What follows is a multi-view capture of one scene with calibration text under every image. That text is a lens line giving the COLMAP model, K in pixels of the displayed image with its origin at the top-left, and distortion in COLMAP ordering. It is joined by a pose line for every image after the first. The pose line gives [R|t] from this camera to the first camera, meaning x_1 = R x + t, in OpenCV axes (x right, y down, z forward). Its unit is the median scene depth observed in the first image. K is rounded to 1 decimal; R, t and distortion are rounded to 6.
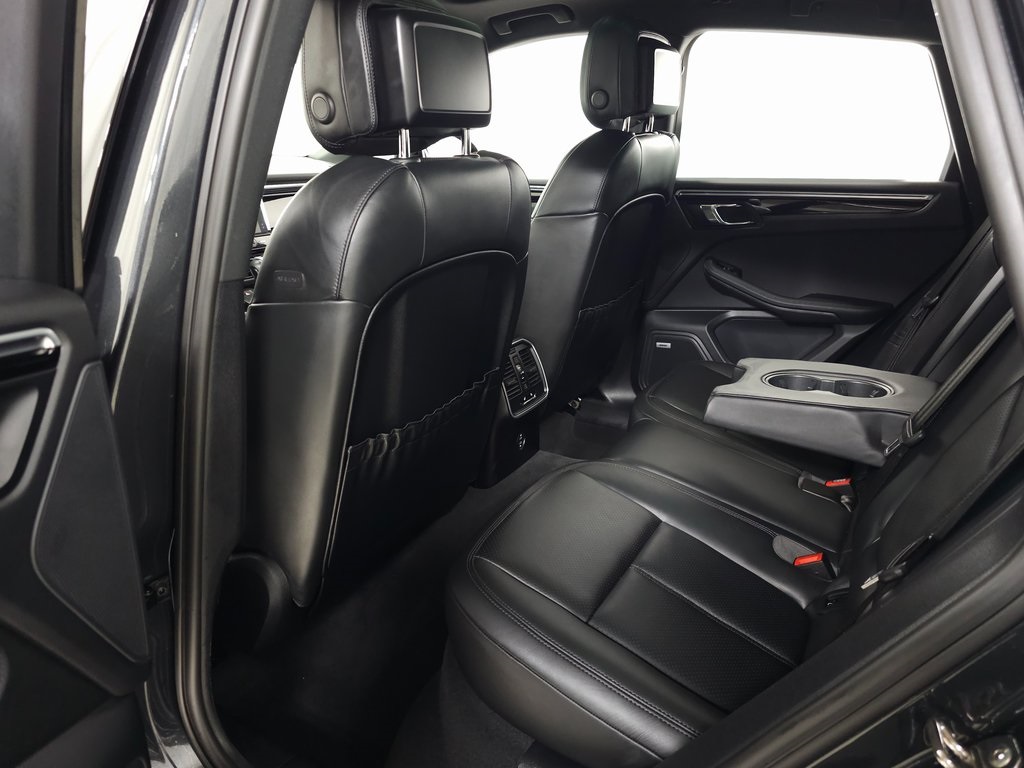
lens RADIAL K [[698.4, 0, 519.3], [0, 698.4, 380.8], [0, 0, 1]] dist [0.092064, -0.157824]
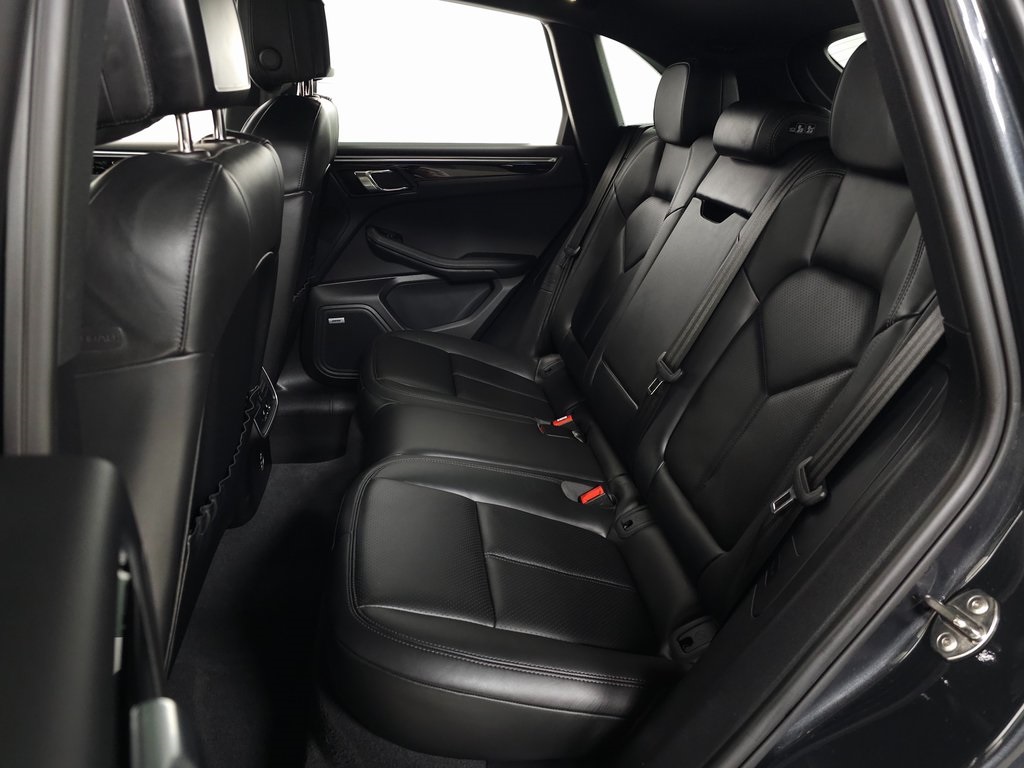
lens RADIAL K [[699.5, 0, 519.6], [0, 699.5, 385.1], [0, 0, 1]] dist [0.085464, -0.100341]
pose [[0.804667, -0.209392, 0.555578, -0.165816], [0.167062, 0.977790, 0.126557, -0.050523], [-0.569739, -0.009020, 0.821777, 0.077174]]
